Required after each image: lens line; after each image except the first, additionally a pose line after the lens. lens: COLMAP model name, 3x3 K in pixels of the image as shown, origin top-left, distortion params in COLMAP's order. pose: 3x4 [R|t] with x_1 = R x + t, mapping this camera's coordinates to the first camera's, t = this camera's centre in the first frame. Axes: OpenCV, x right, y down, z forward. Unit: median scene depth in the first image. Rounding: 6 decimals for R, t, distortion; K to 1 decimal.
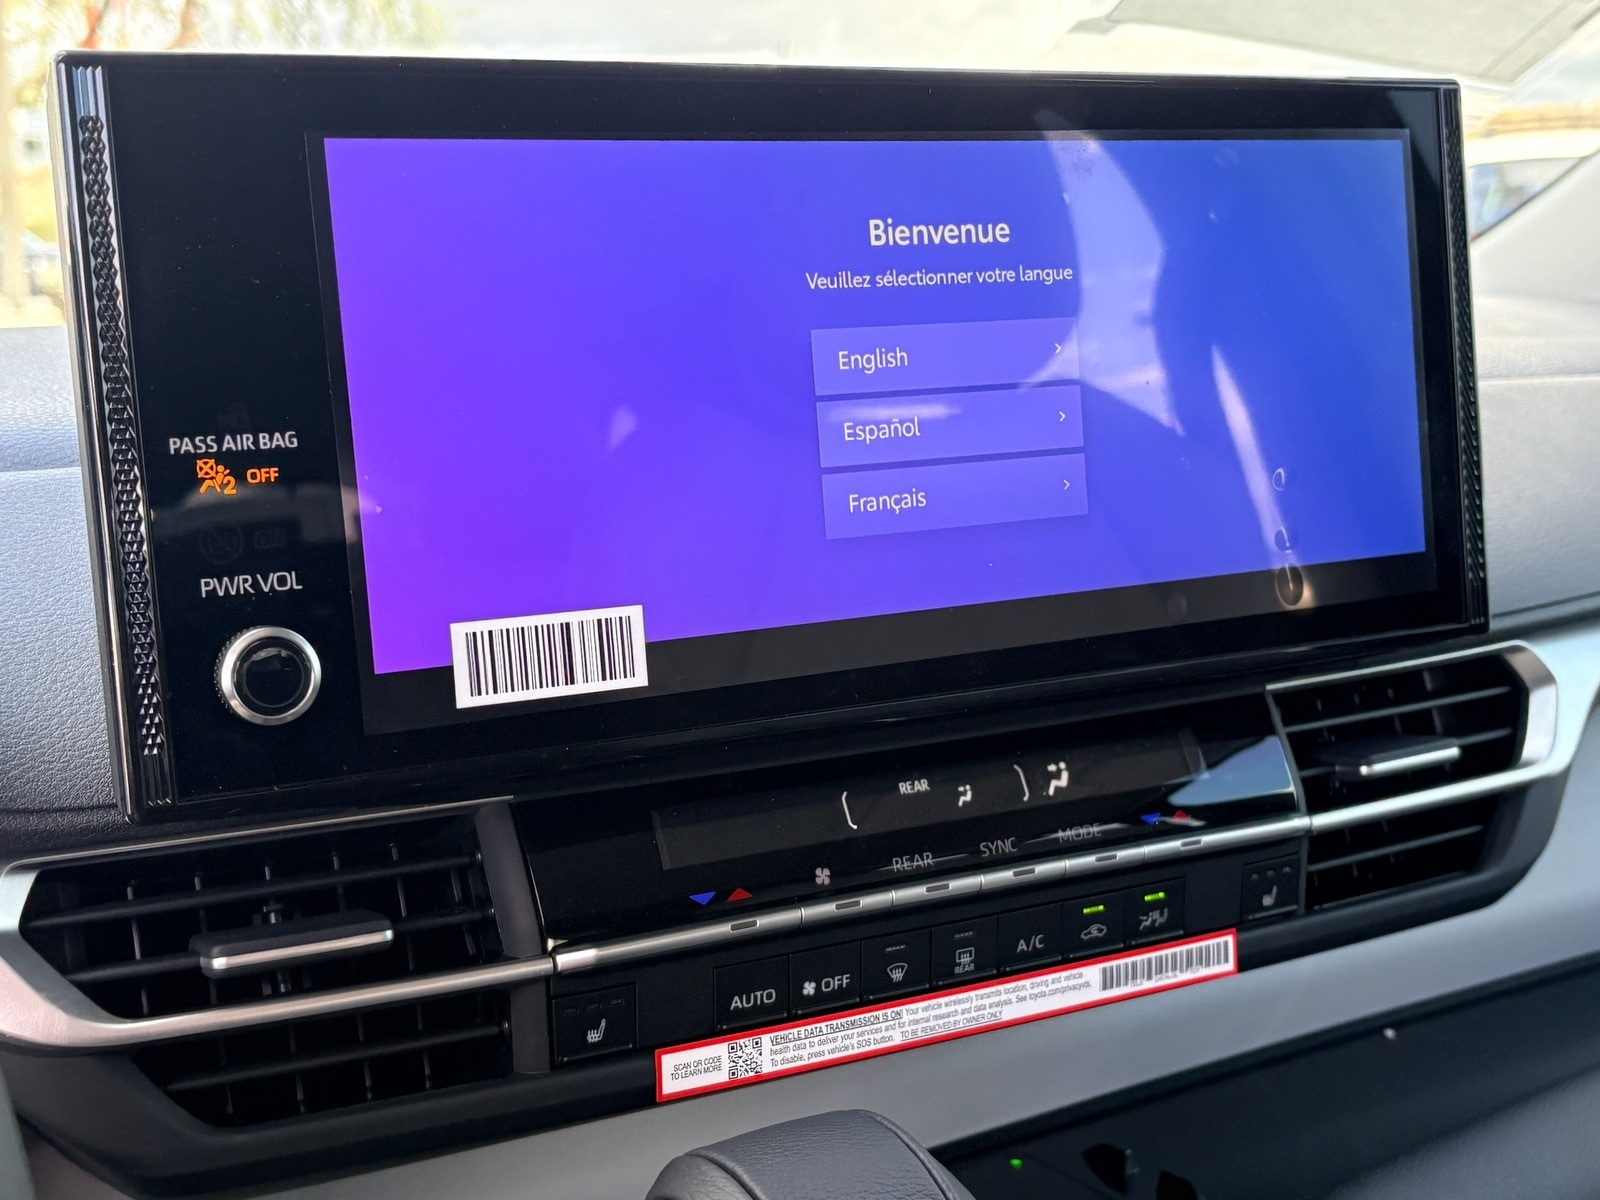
lens RADIAL K [[2109.6, 0, 770.2], [0, 2109.6, 598.0], [0, 0, 1]] dist [0.111152, 0.000000]
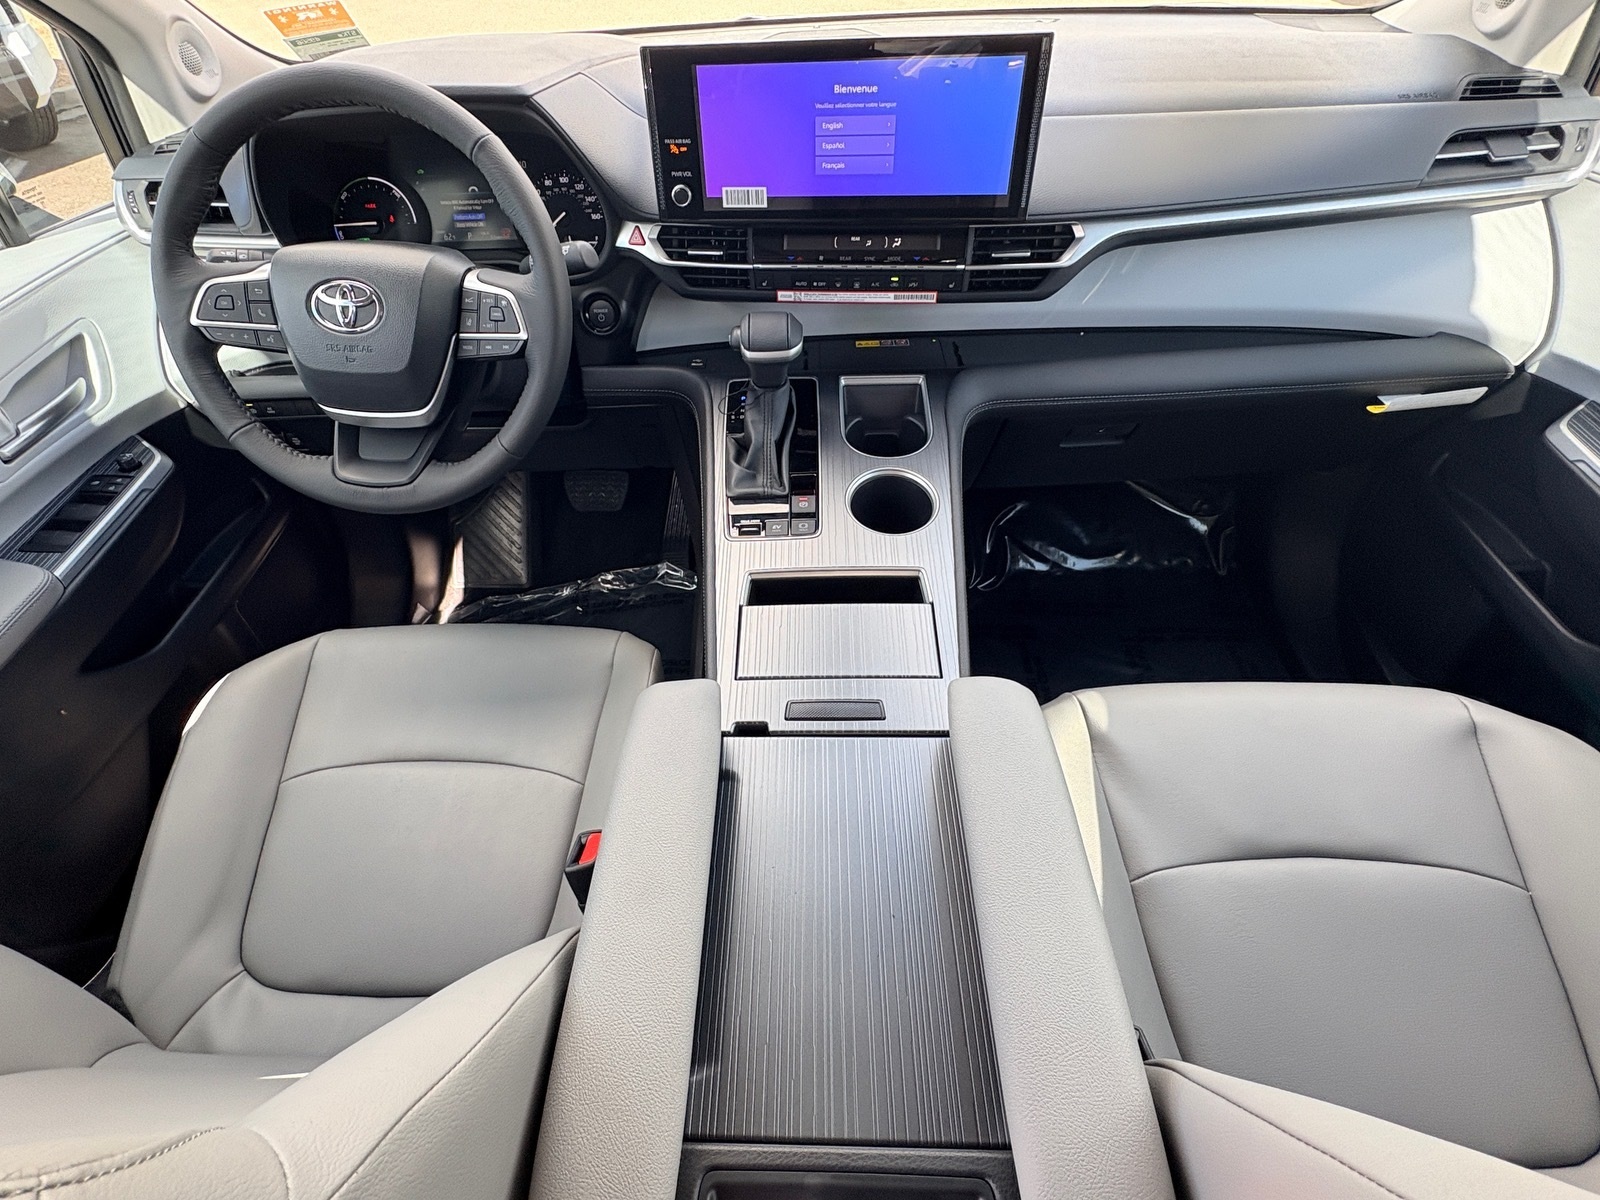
lens RADIAL K [[791.7, 0, 772.1], [0, 791.7, 598.4], [0, 0, 1]] dist [-0.000804, -0.000245]
pose [[0.814289, 0.395234, -0.425117, 0.915875], [-0.063948, 0.789003, 0.611052, -0.305254], [0.576927, -0.470387, 0.667751, -0.473023]]
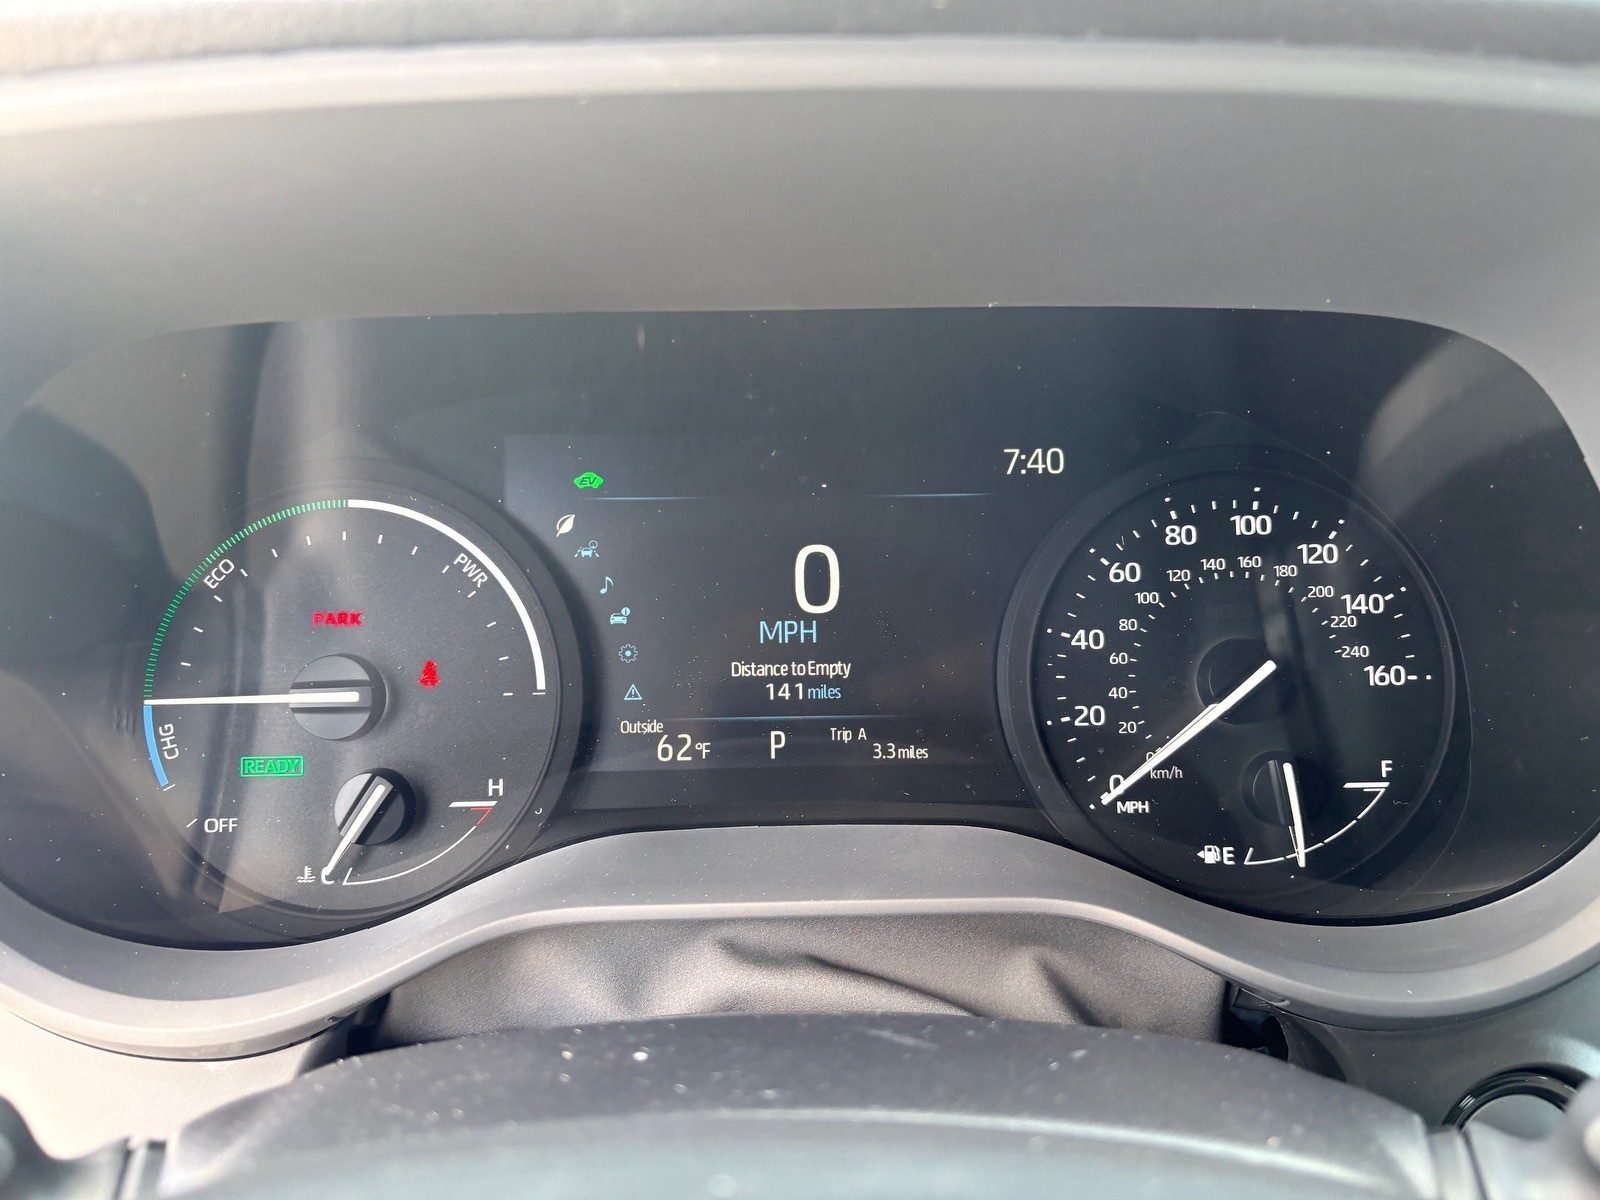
lens RADIAL K [[1241.4, 0, 799.2], [0, 1241.4, 598.6], [0, 0, 1]] dist [0.041934, -0.046463]
pose [[0.850909, 0.226328, -0.474056, -0.489005], [-0.095445, 0.954016, 0.284156, -0.050263], [0.516570, -0.196544, 0.833382, 0.243823]]
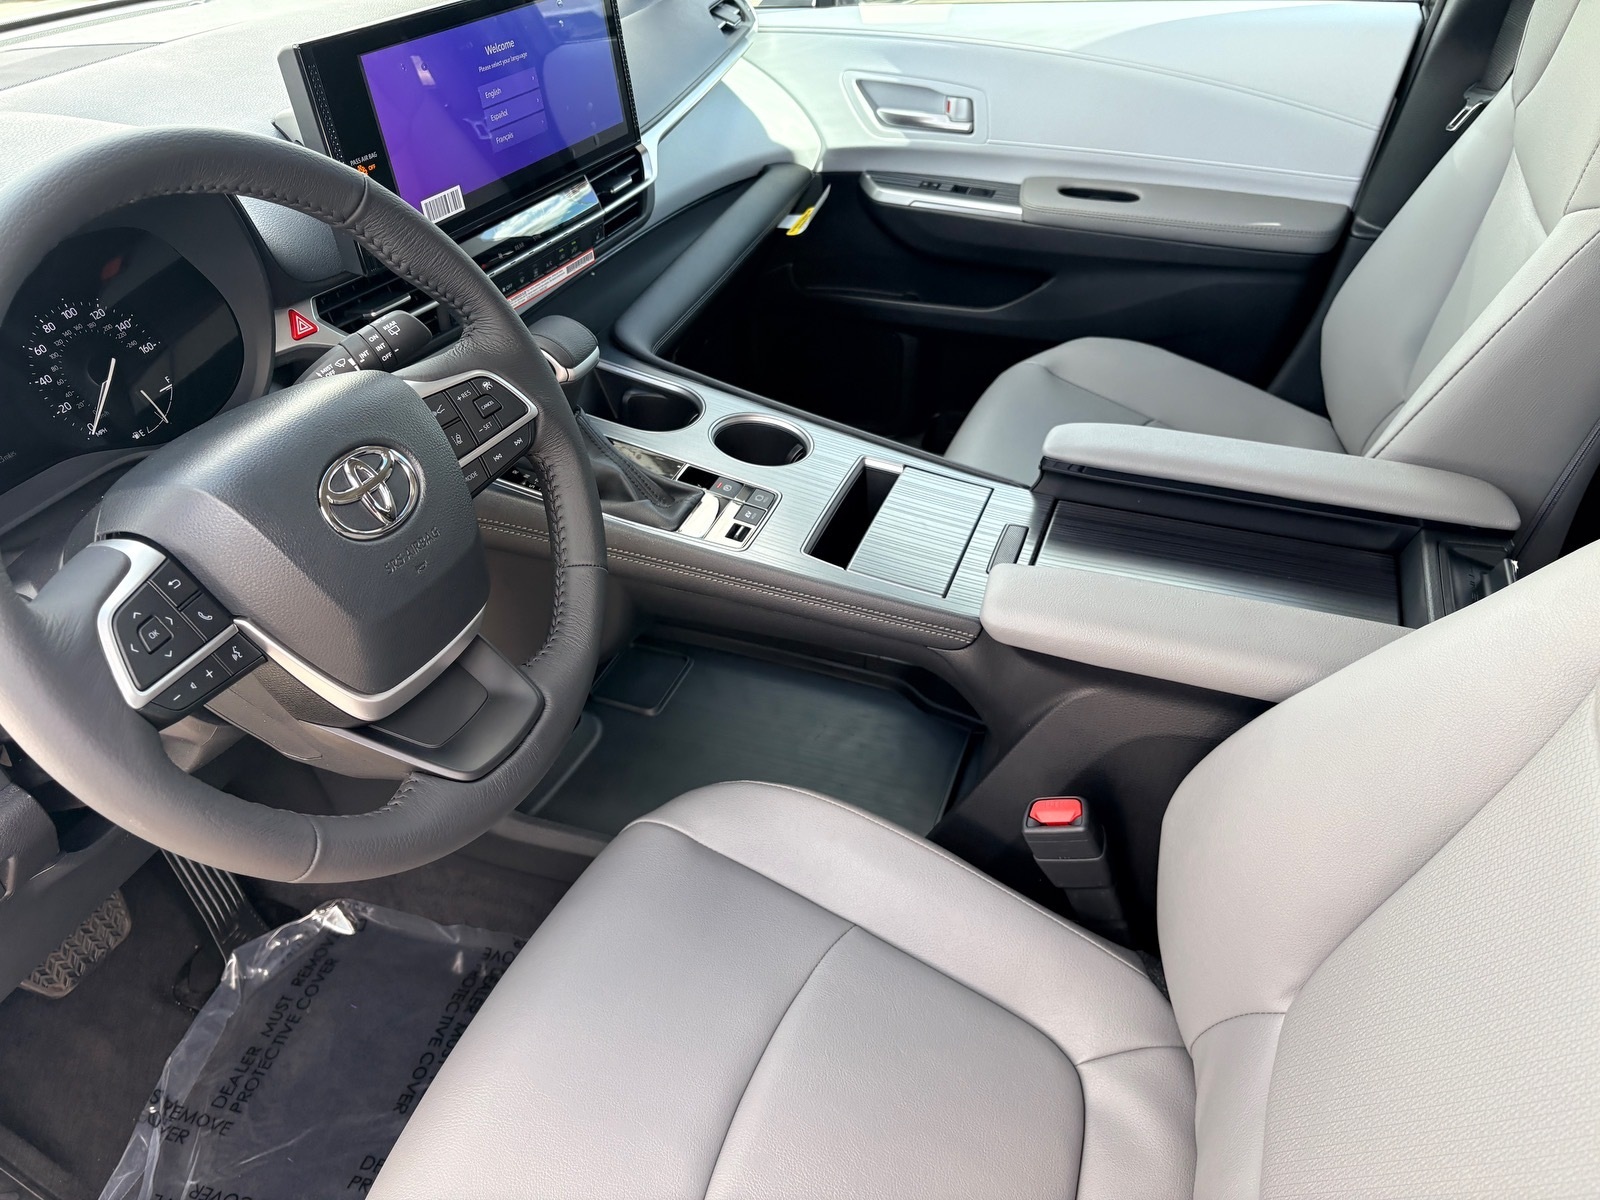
lens RADIAL K [[1241.4, 0, 814.1], [0, 1241.4, 591.2], [0, 0, 1]] dist [0.041934, -0.046463]
pose [[0.795980, -0.332693, 0.505699, -0.770642], [0.085247, 0.888704, 0.450487, -0.249861], [-0.599290, -0.315469, 0.735752, -0.947159]]
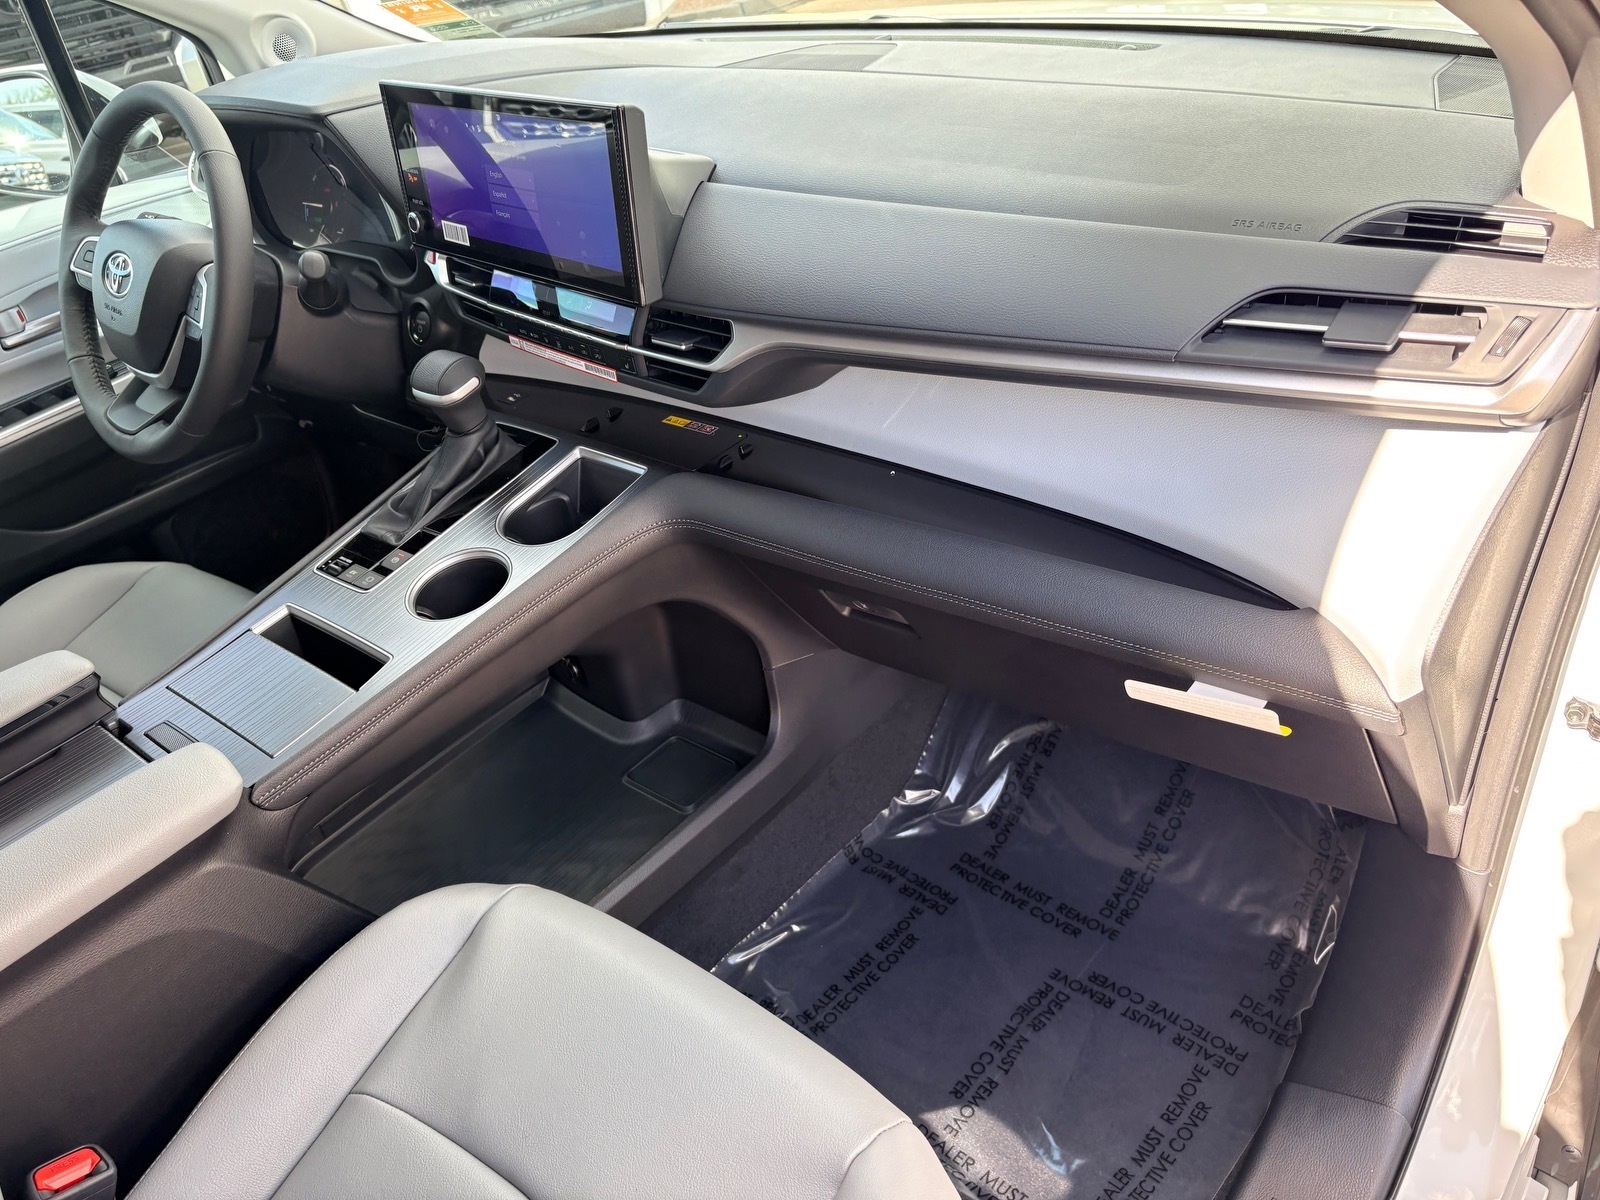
lens RADIAL K [[1220.7, 0, 790.8], [0, 1220.7, 612.7], [0, 0, 1]] dist [0.005550, -0.012328]
pose [[0.290667, 0.529902, -0.796691, 2.225983], [-0.032009, 0.837560, 0.545407, -0.629647], [0.956289, -0.133031, 0.260413, 0.807791]]
